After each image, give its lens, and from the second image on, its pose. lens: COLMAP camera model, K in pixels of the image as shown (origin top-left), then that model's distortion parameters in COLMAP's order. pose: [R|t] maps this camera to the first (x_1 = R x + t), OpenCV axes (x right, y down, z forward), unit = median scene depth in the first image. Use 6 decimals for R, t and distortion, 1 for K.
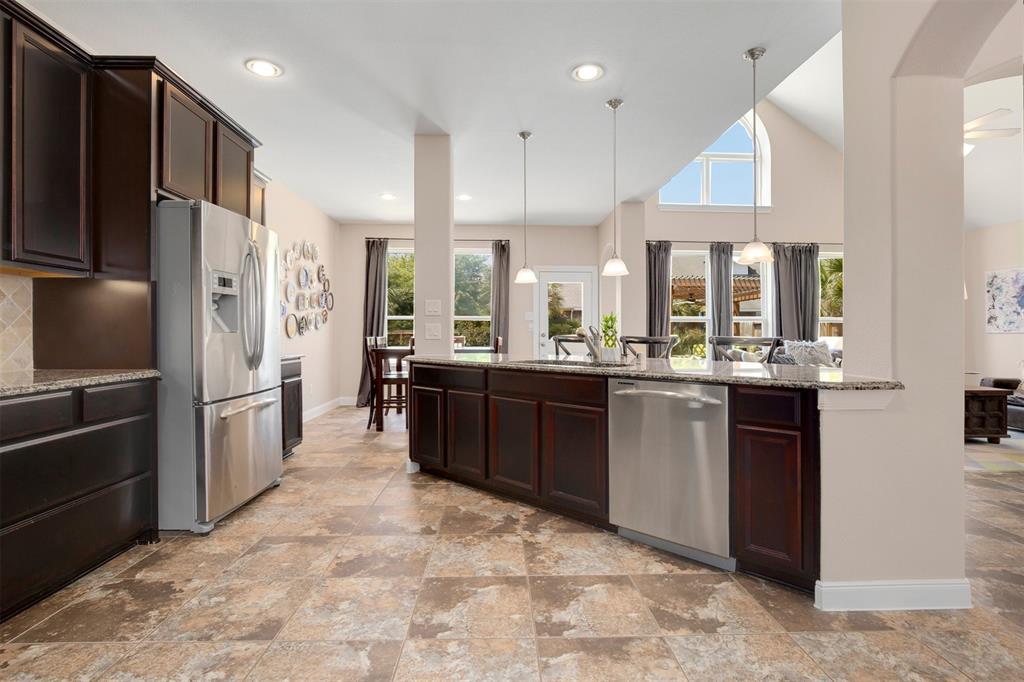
lens RADIAL K [[484.6, 0, 513.8], [0, 484.6, 334.0], [0, 0, 1]] dist [-0.034683, 0.002469]
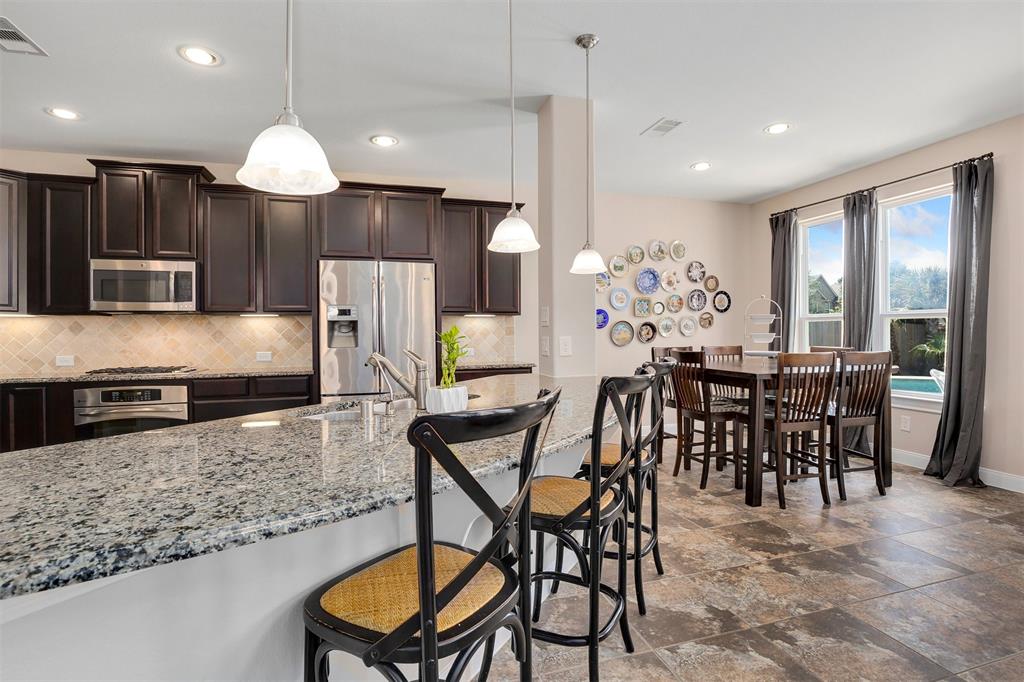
lens RADIAL K [[484.6, 0, 514.6], [0, 484.6, 331.6], [0, 0, 1]] dist [-0.034683, 0.002469]
pose [[0.269938, -0.002628, -0.962874, 1.103655], [0.013907, 0.999903, 0.001170, -0.053089], [0.962777, -0.013707, 0.269948, 1.319799]]
